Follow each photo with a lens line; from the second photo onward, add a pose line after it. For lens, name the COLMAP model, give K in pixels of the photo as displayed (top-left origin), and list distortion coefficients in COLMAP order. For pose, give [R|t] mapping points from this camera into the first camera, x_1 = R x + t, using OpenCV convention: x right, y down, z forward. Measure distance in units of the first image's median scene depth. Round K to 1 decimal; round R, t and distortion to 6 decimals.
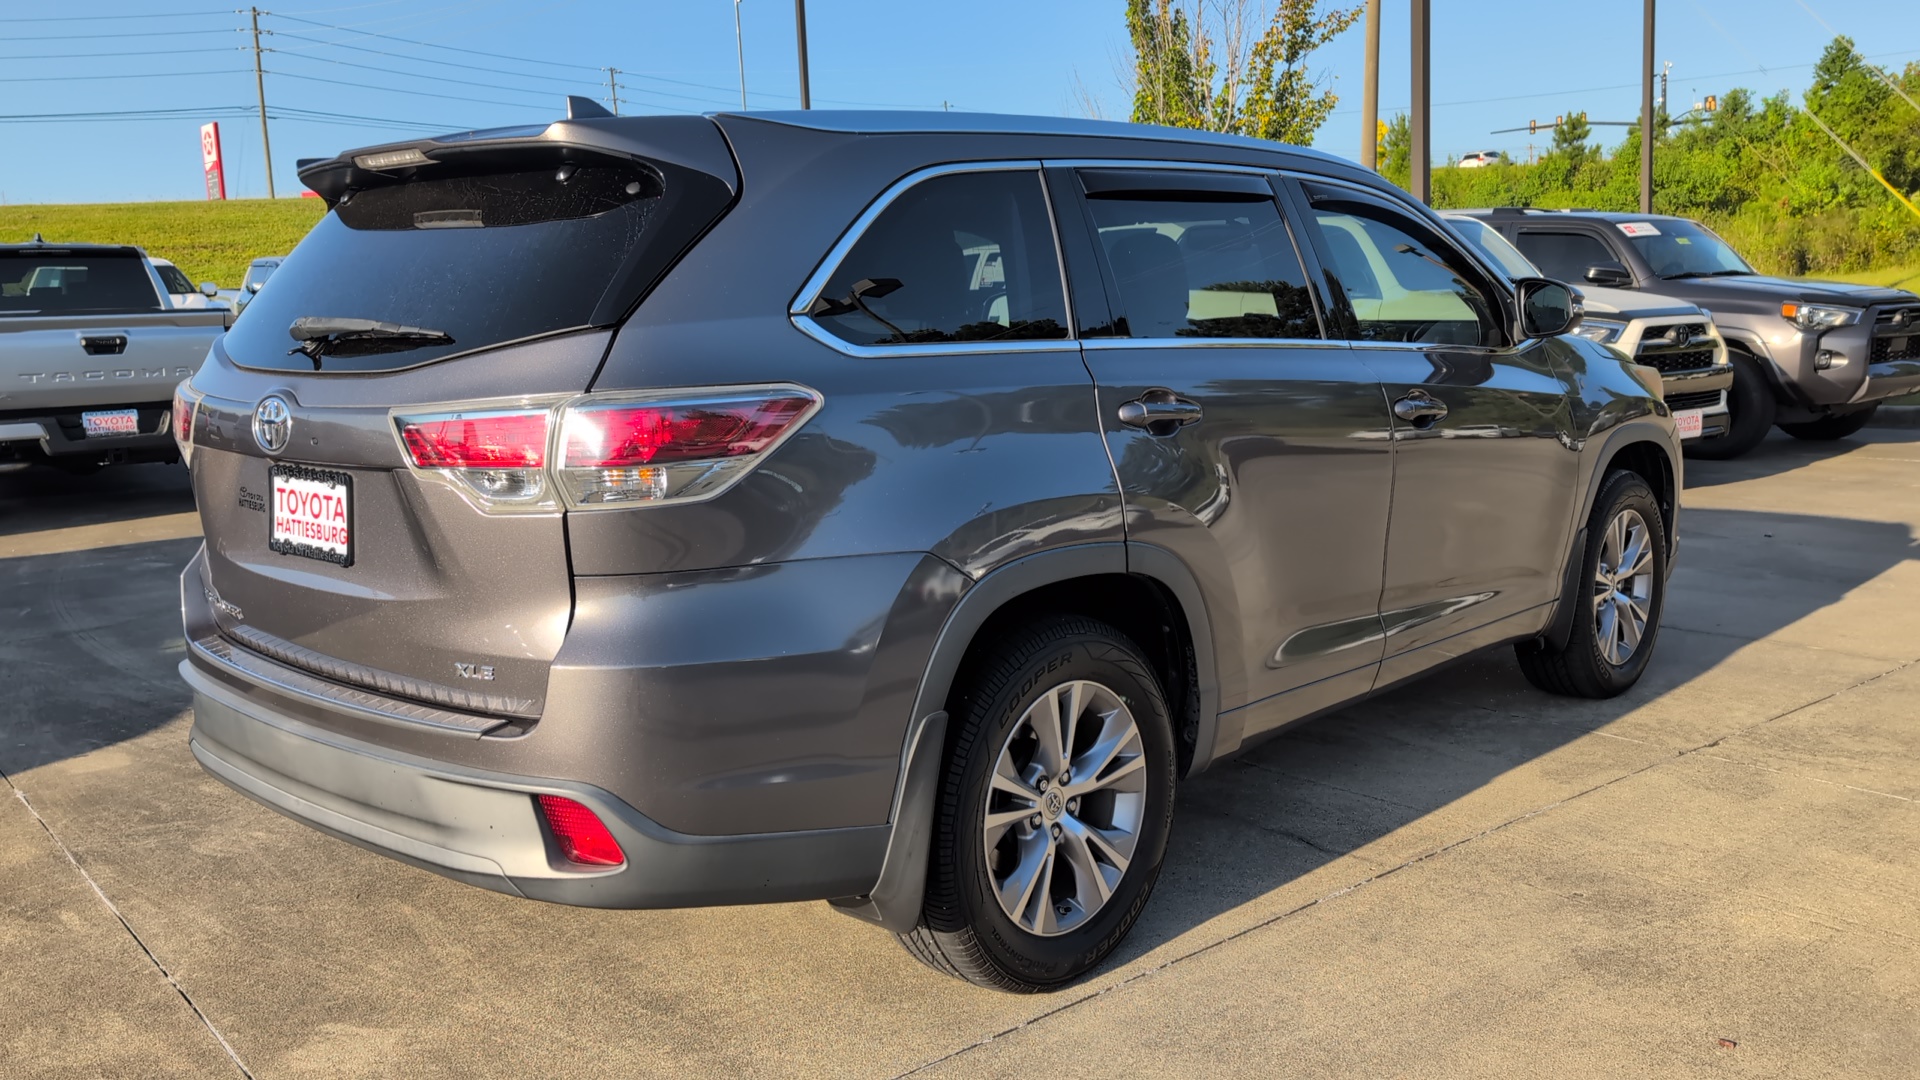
lens RADIAL K [[1618.7, 0, 960.0], [0, 1618.7, 540.0], [0, 0, 1]] dist [0.004337, 0.002407]
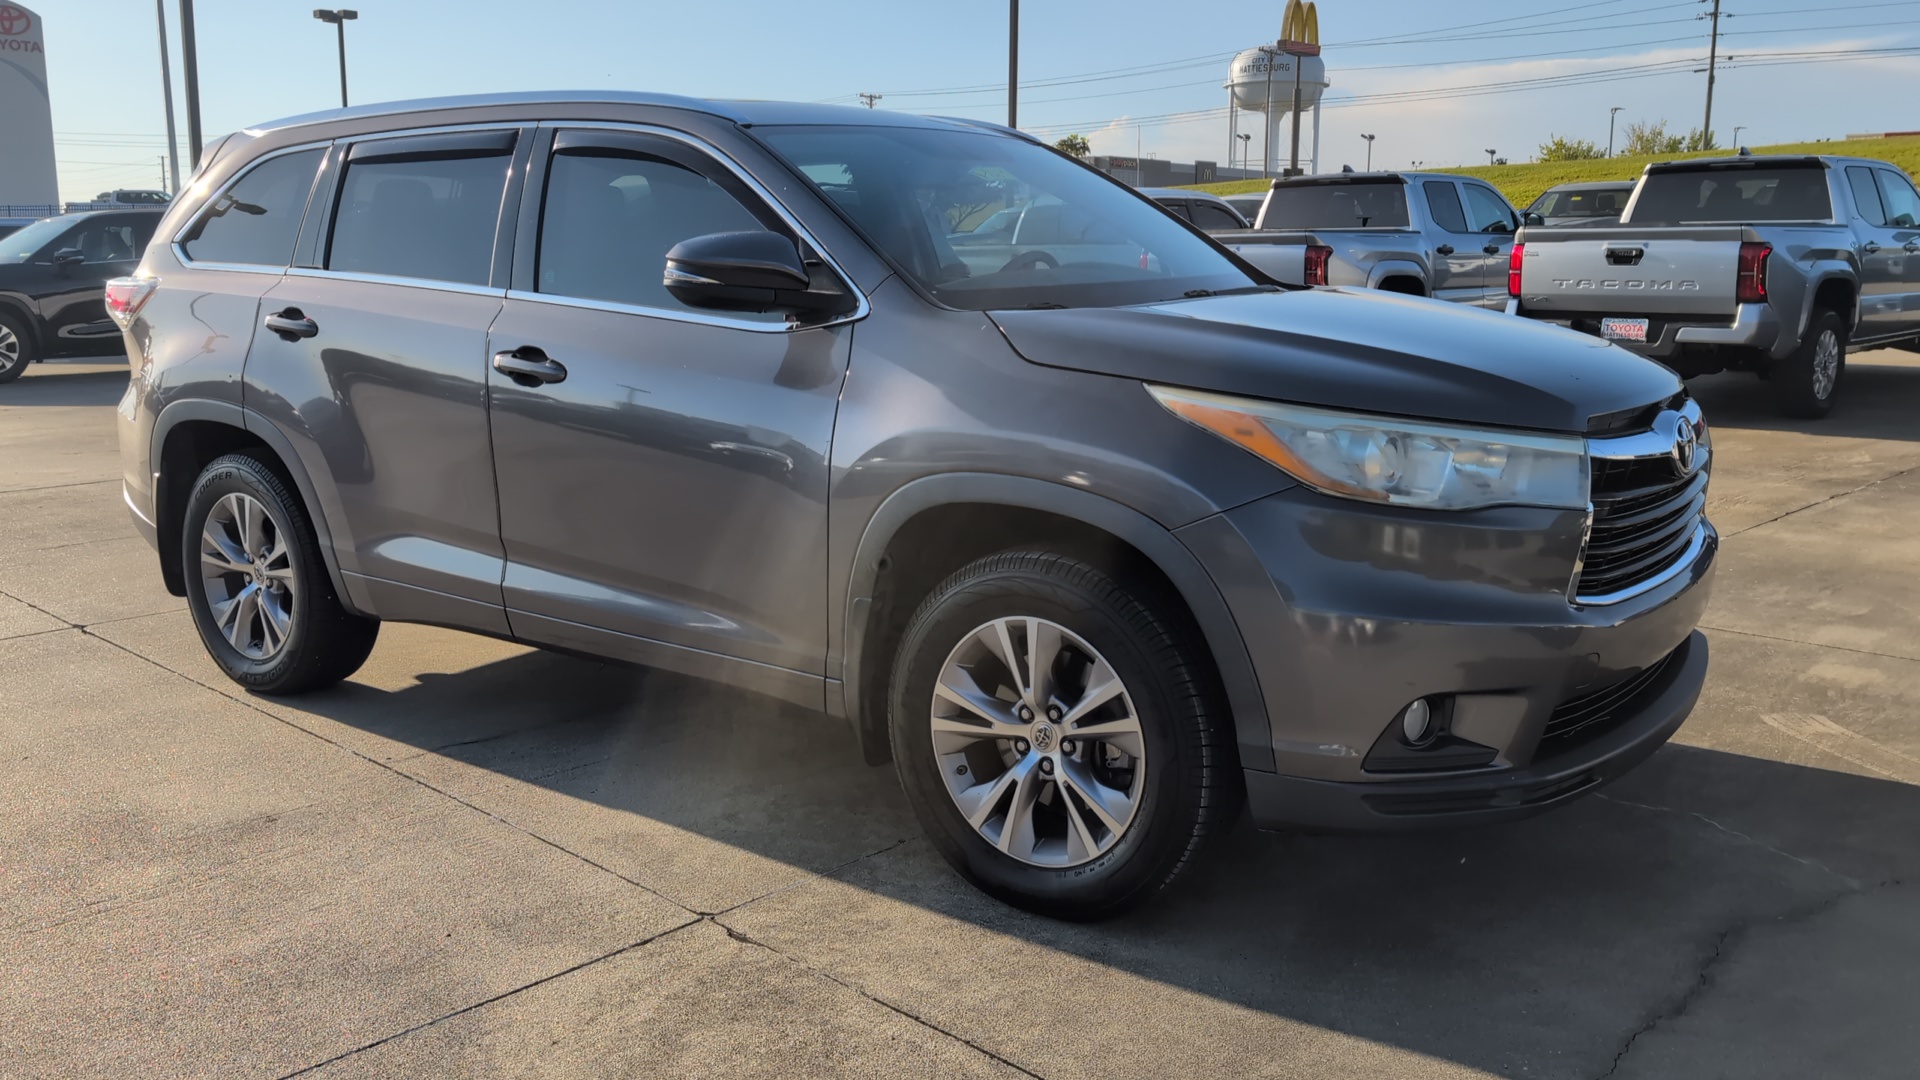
lens RADIAL K [[1618.7, 0, 960.0], [0, 1618.7, 540.0], [0, 0, 1]] dist [0.004337, 0.002407]
pose [[0.096164, 0.202743, -0.974499, 1.080950], [-0.140081, 0.972049, 0.188410, -0.167414], [0.985459, 0.118391, 0.121877, 0.987435]]
